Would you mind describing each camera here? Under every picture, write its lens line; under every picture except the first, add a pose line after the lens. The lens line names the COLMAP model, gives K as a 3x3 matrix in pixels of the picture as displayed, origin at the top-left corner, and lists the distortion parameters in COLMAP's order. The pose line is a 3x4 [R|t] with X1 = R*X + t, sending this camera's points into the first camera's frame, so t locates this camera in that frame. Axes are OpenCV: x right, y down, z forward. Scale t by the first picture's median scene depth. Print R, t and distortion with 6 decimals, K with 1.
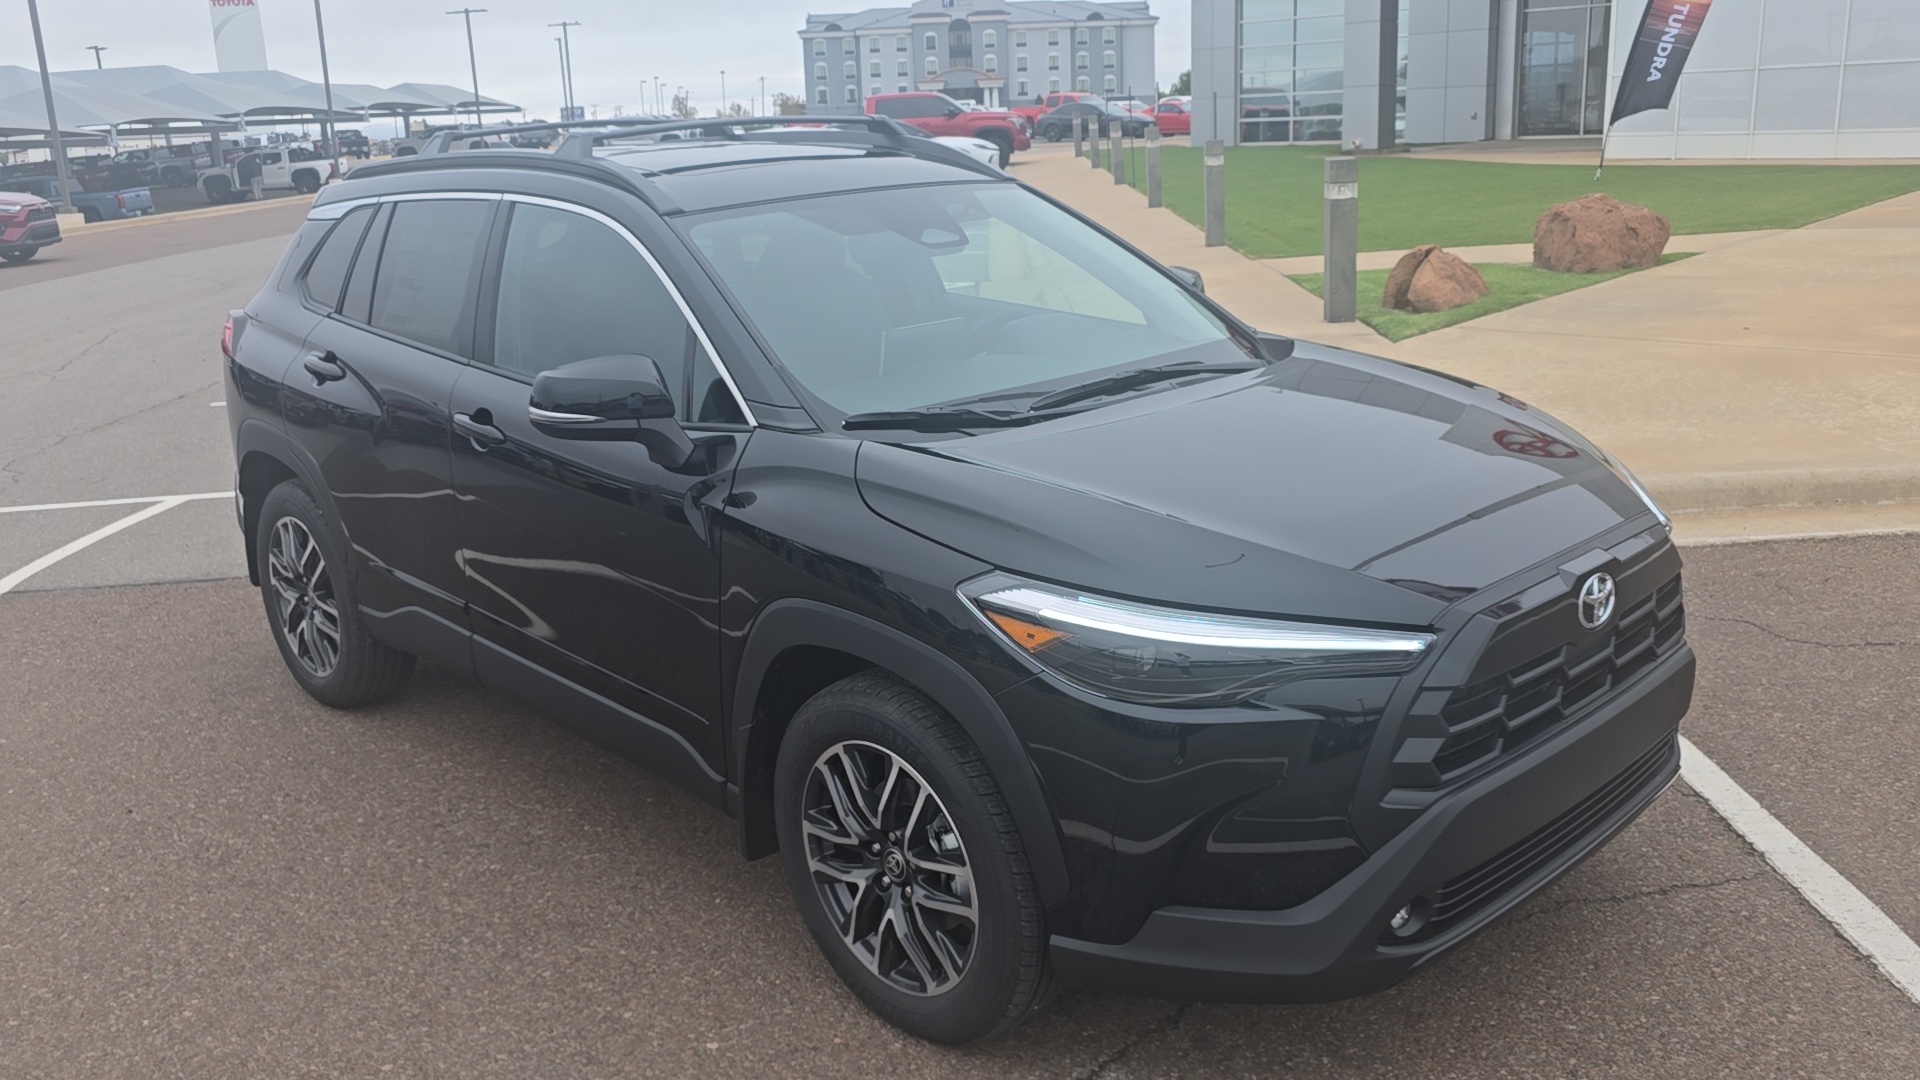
lens RADIAL K [[1592.7, 0, 960.0], [0, 1592.7, 540.0], [0, 0, 1]] dist [0.000423, 0.003394]
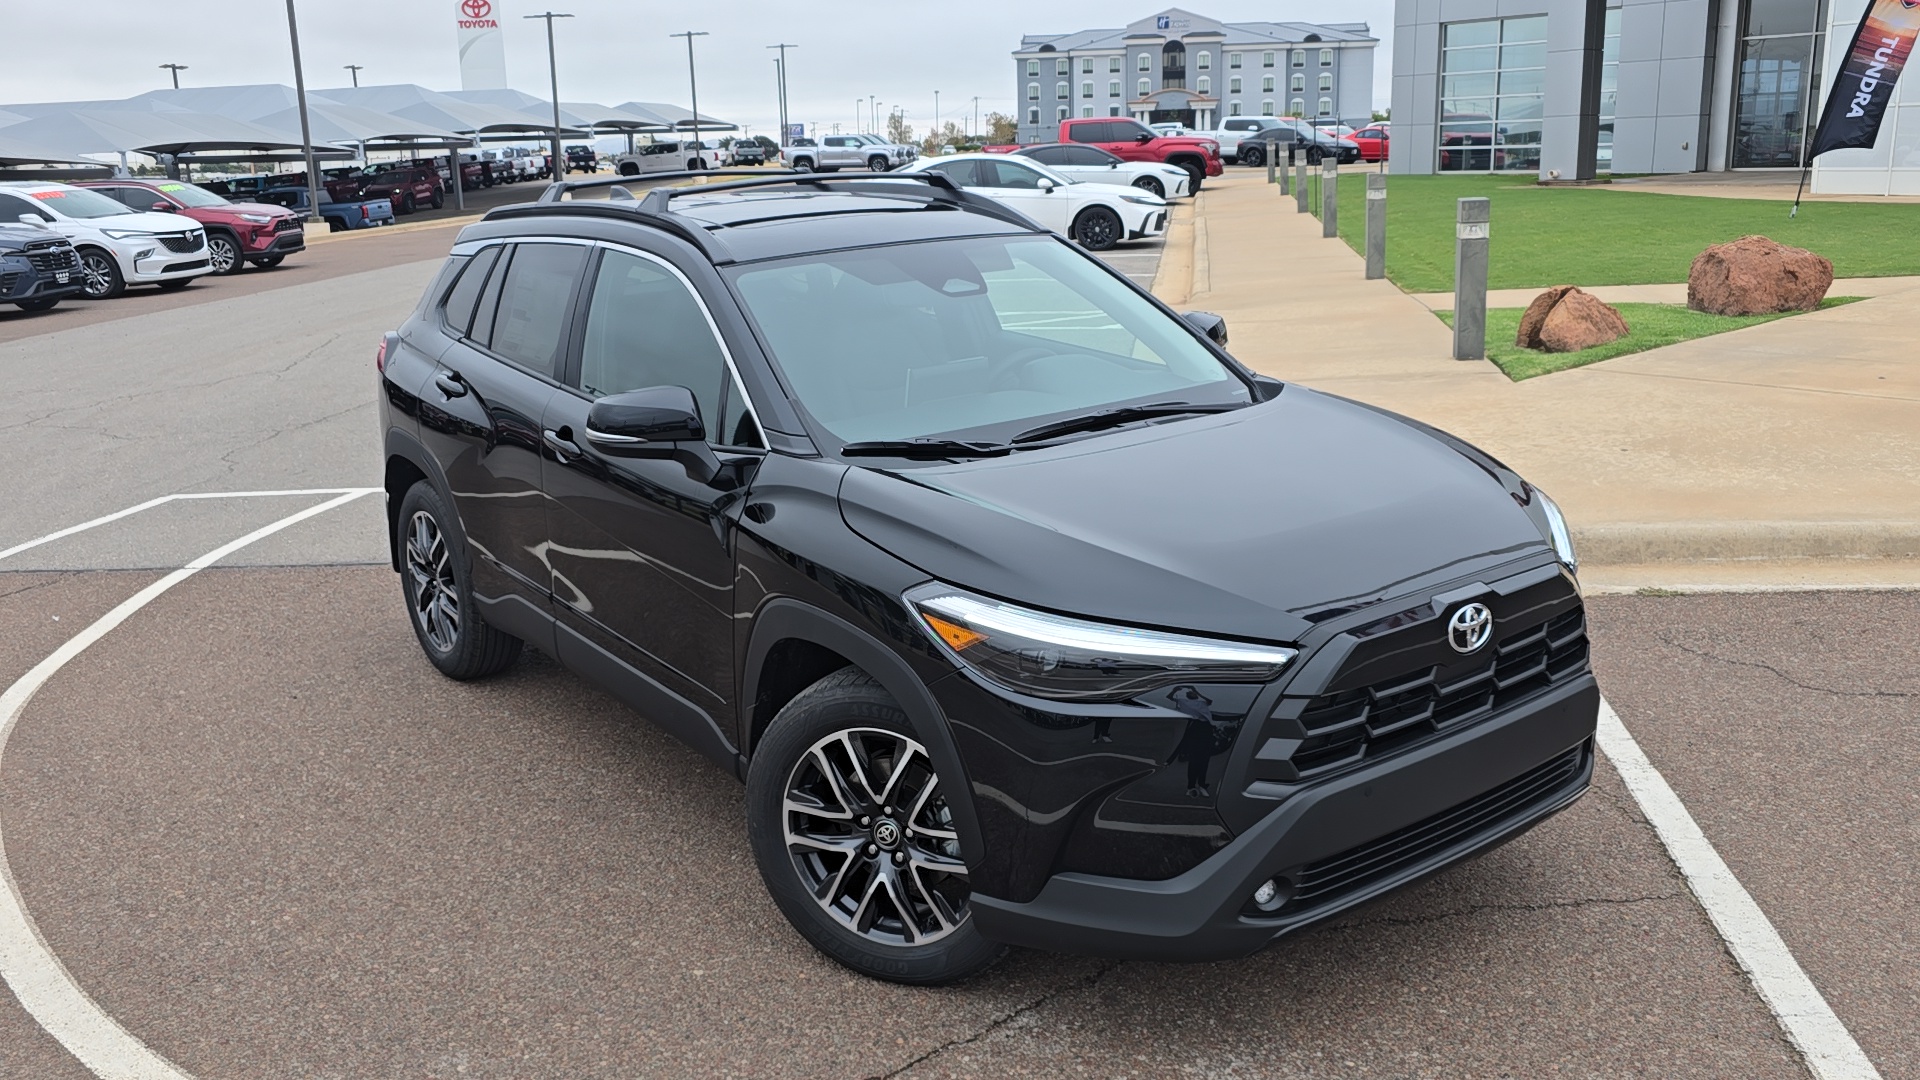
lens RADIAL K [[1585.9, 0, 965.5], [0, 1585.9, 531.2], [0, 0, 1]] dist [0.004226, 0.003974]
pose [[0.992018, 0.040210, -0.119512, 0.083718], [-0.042080, 0.999027, -0.013171, -0.001078], [0.118866, 0.018095, 0.992745, -0.074623]]
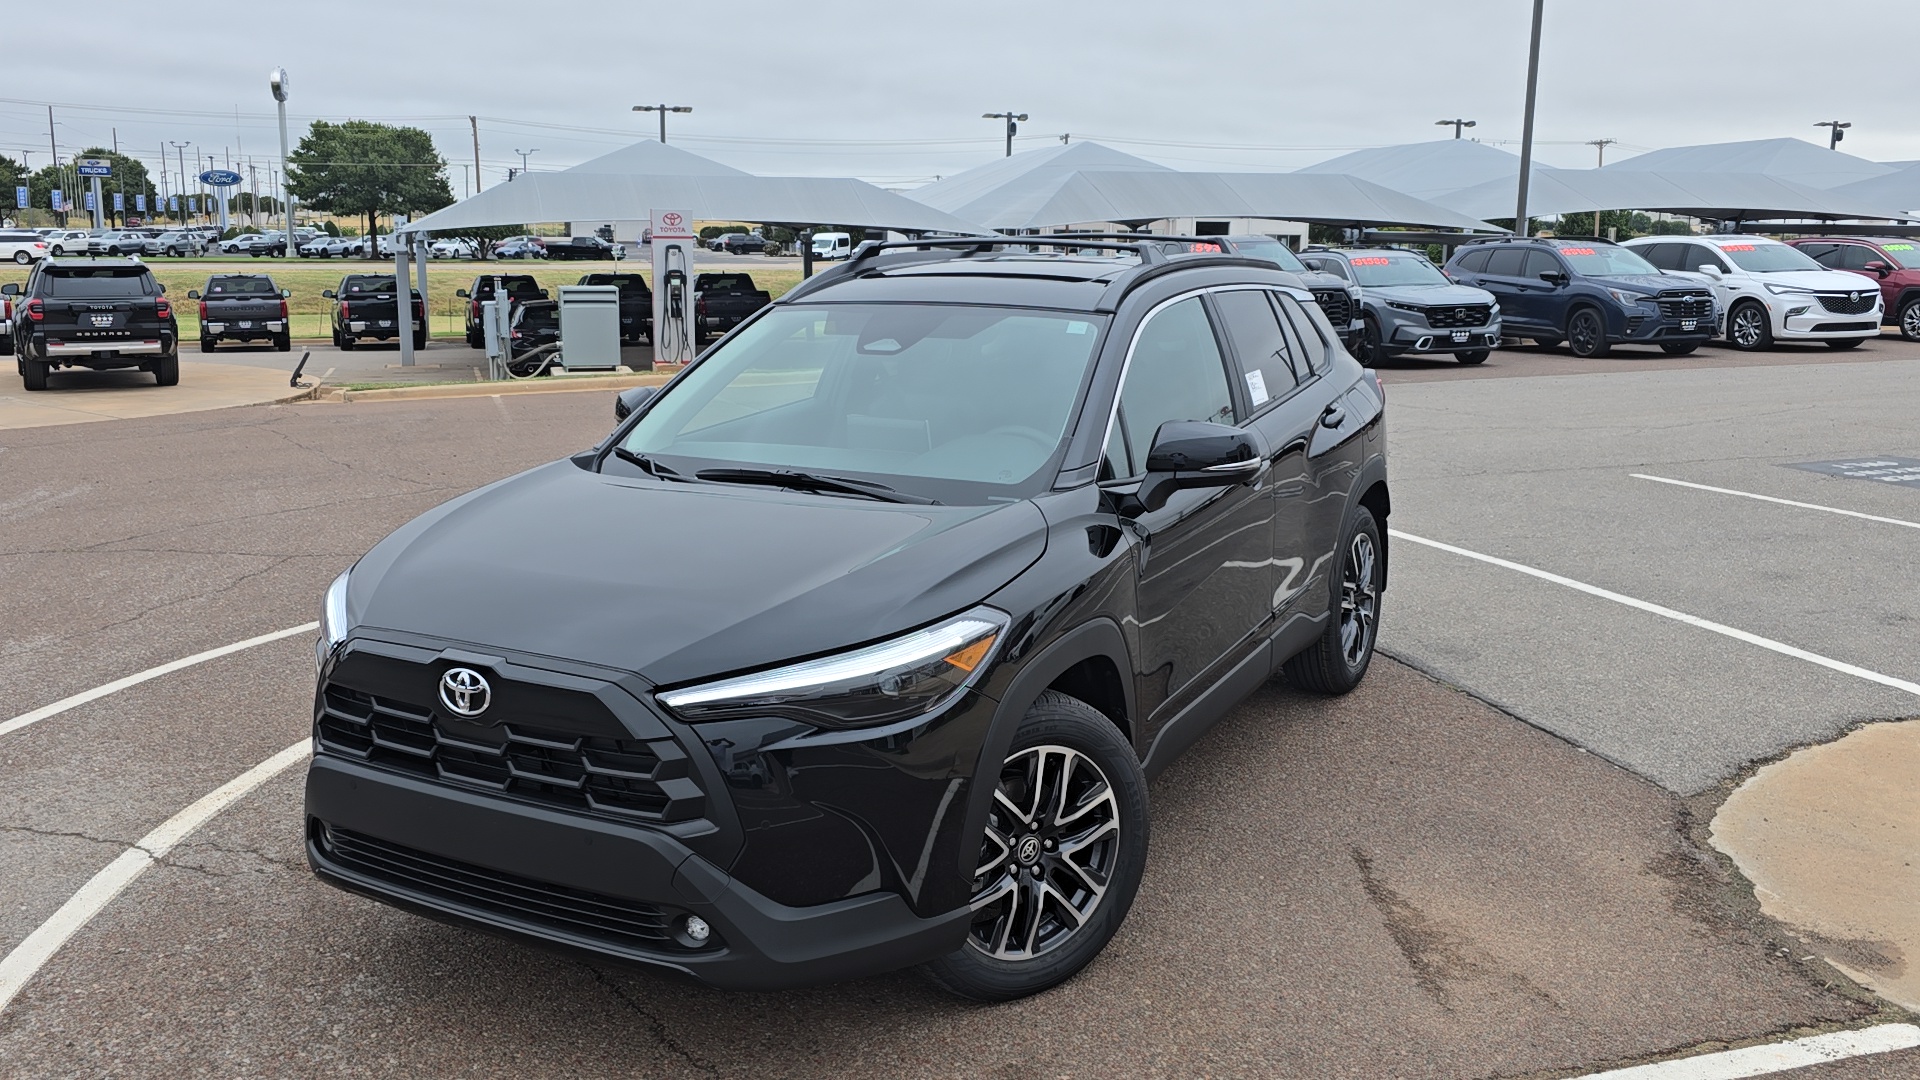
lens RADIAL K [[1589.6, 0, 962.8], [0, 1589.6, 540.8], [0, 0, 1]] dist [0.001319, 0.007147]
pose [[0.301732, 0.229567, -0.925342, 0.720197], [-0.264310, 0.952676, 0.150163, -0.155462], [0.916023, 0.199268, 0.348129, 0.423045]]
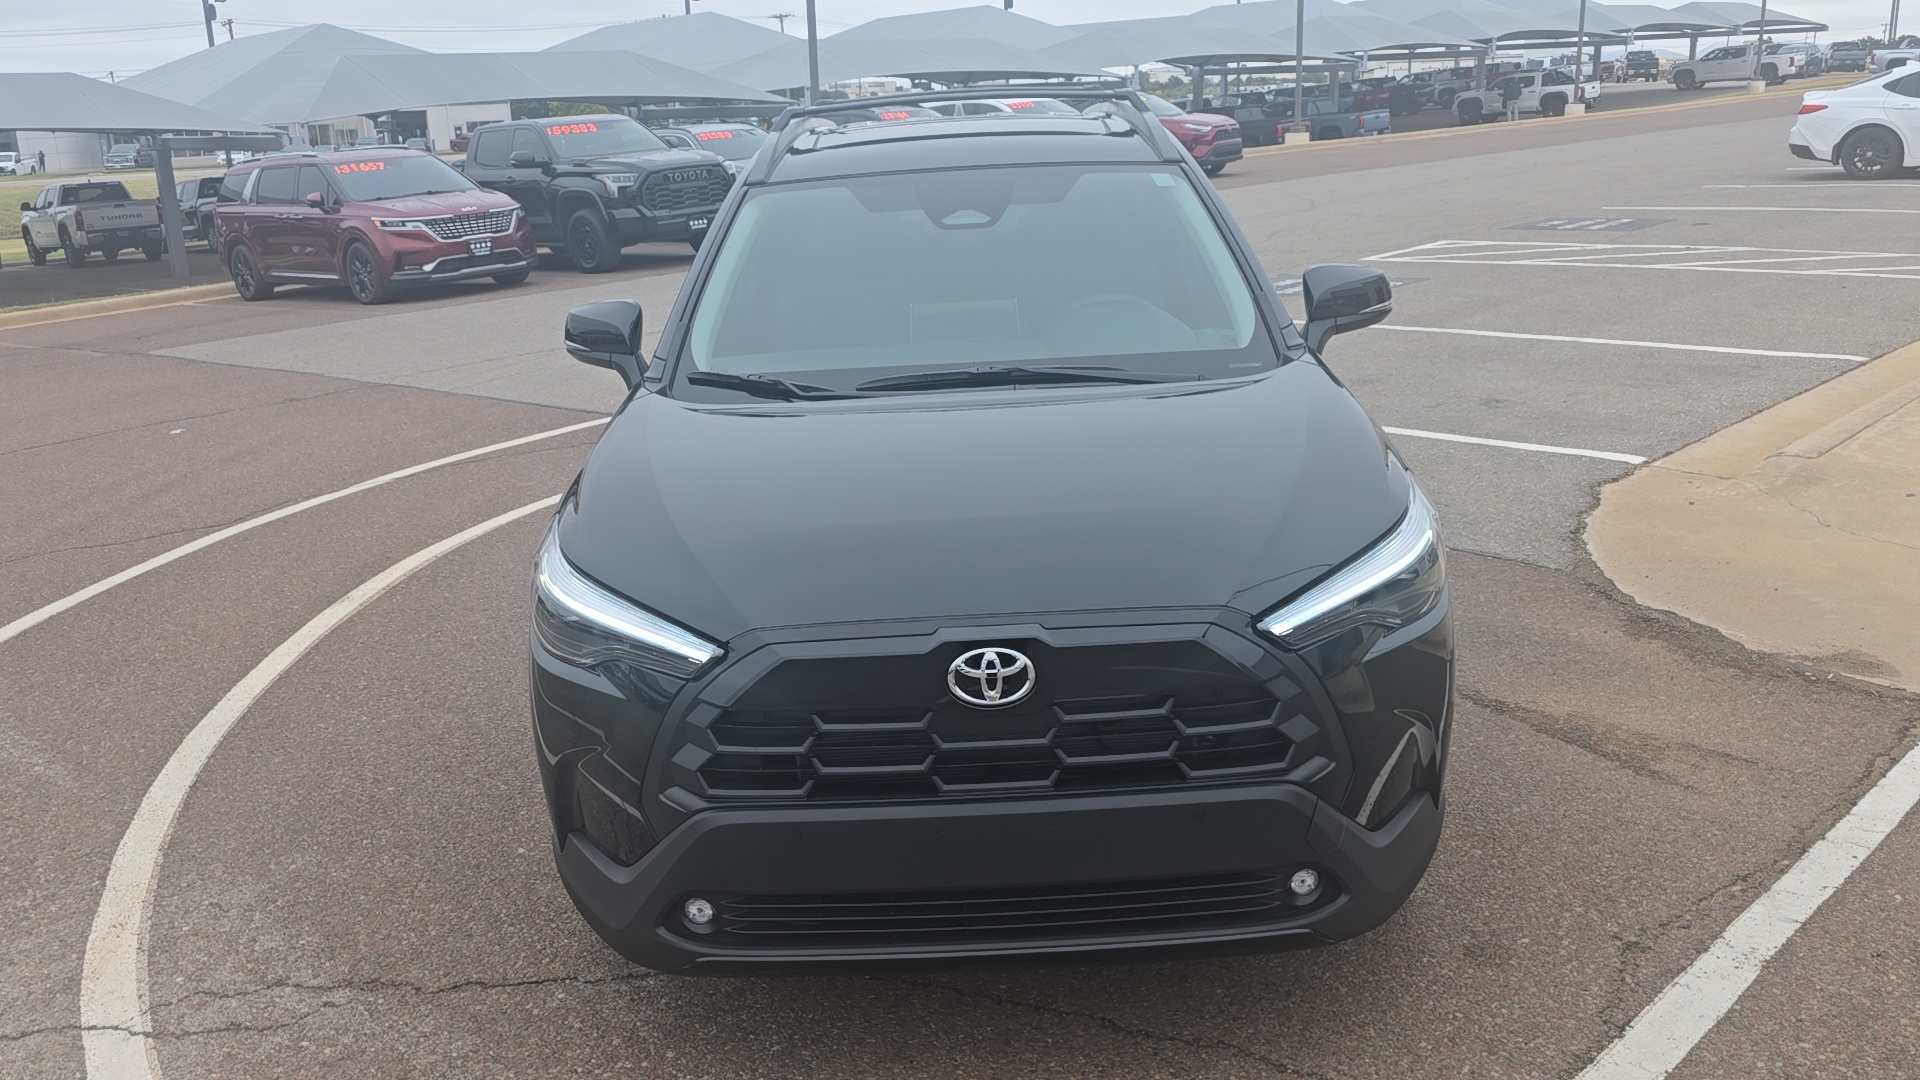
lens RADIAL K [[1592.7, 0, 960.0], [0, 1592.7, 540.0], [0, 0, 1]] dist [0.000423, 0.003394]
pose [[0.714881, 0.201920, -0.669457, 0.455440], [-0.170116, 0.978856, 0.113581, -0.064354], [0.678237, 0.032689, 0.734116, 0.151715]]
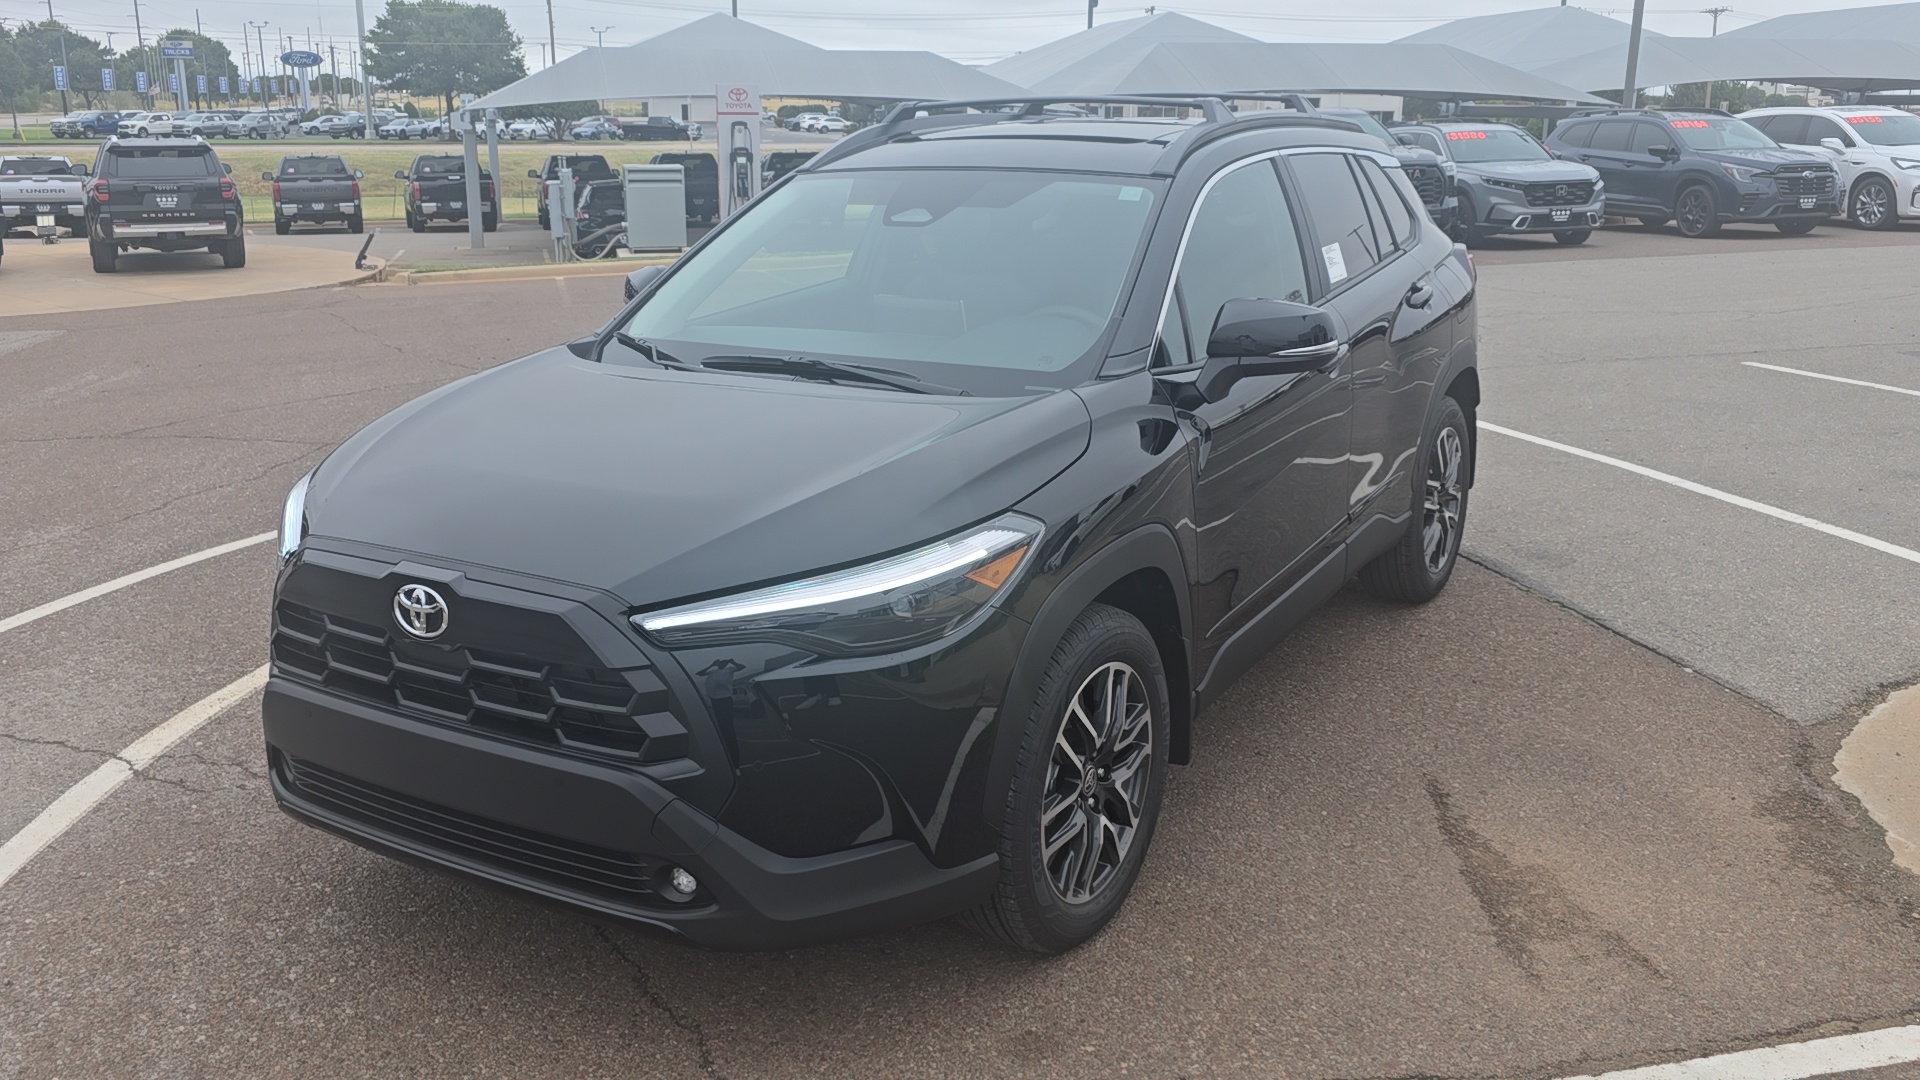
lens RADIAL K [[1592.7, 0, 960.0], [0, 1592.7, 540.0], [0, 0, 1]] dist [0.000423, 0.003394]
pose [[0.252274, 0.297383, -0.920826, 0.656234], [-0.260925, 0.937263, 0.231207, -0.153887], [0.931813, 0.181939, 0.314042, 0.465990]]
